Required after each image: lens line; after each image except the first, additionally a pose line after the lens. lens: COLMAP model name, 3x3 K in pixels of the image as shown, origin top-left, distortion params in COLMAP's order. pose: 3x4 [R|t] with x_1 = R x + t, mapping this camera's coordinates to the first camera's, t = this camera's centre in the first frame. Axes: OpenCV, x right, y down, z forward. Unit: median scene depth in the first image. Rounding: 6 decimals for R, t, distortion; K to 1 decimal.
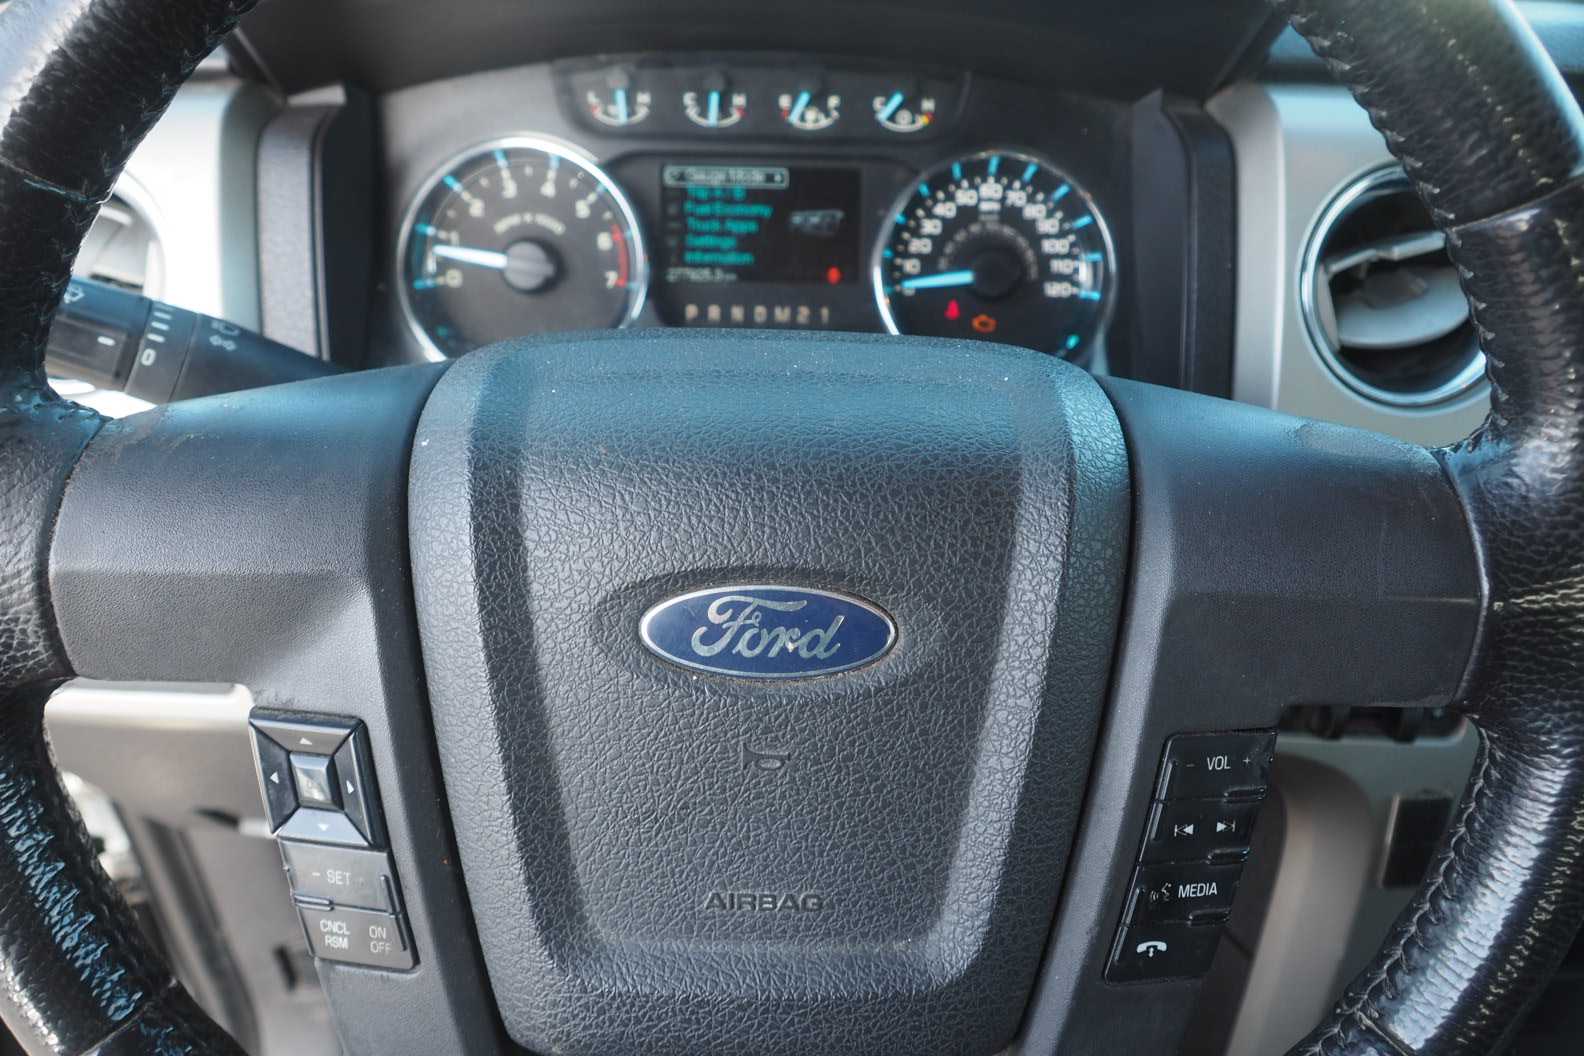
lens RADIAL K [[1125.4, 0, 792.0], [0, 1125.4, 528.0], [0, 0, 1]] dist [-0.039782, 0.002123]
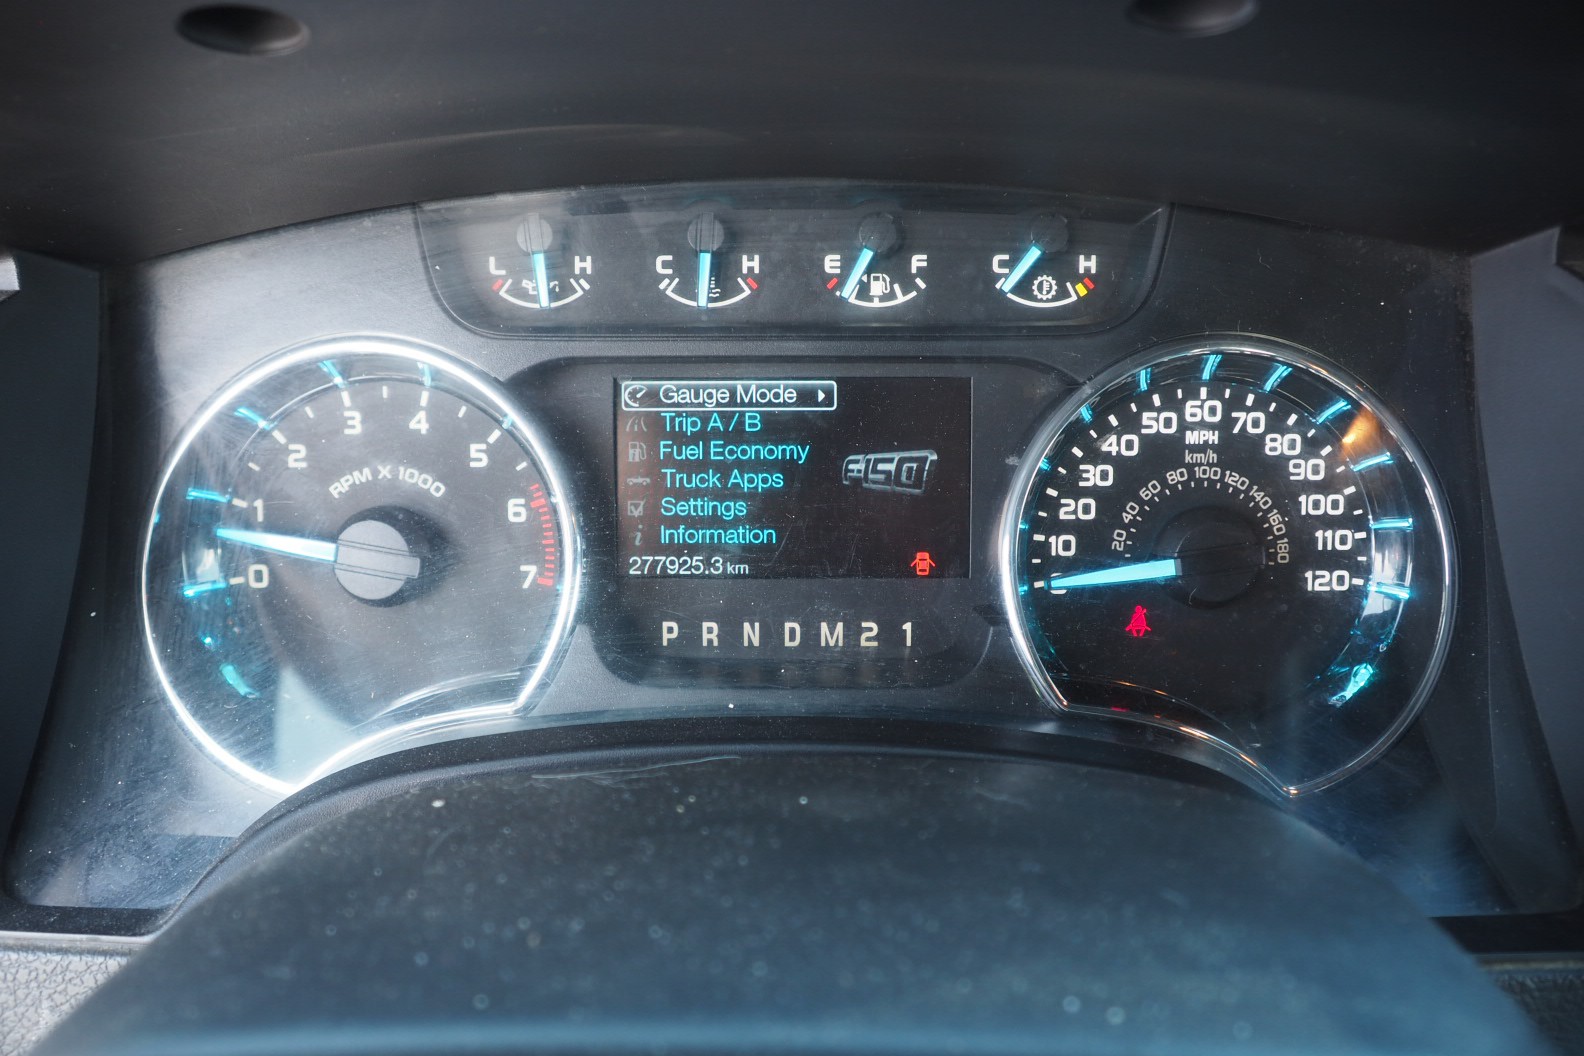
lens RADIAL K [[1125.4, 0, 792.0], [0, 1125.4, 528.0], [0, 0, 1]] dist [-0.039782, 0.002123]
pose [[0.998544, -0.012652, -0.052439, 0.001732], [0.006053, 0.992247, -0.124136, -0.176831], [0.053603, 0.123638, 0.990879, 0.448784]]
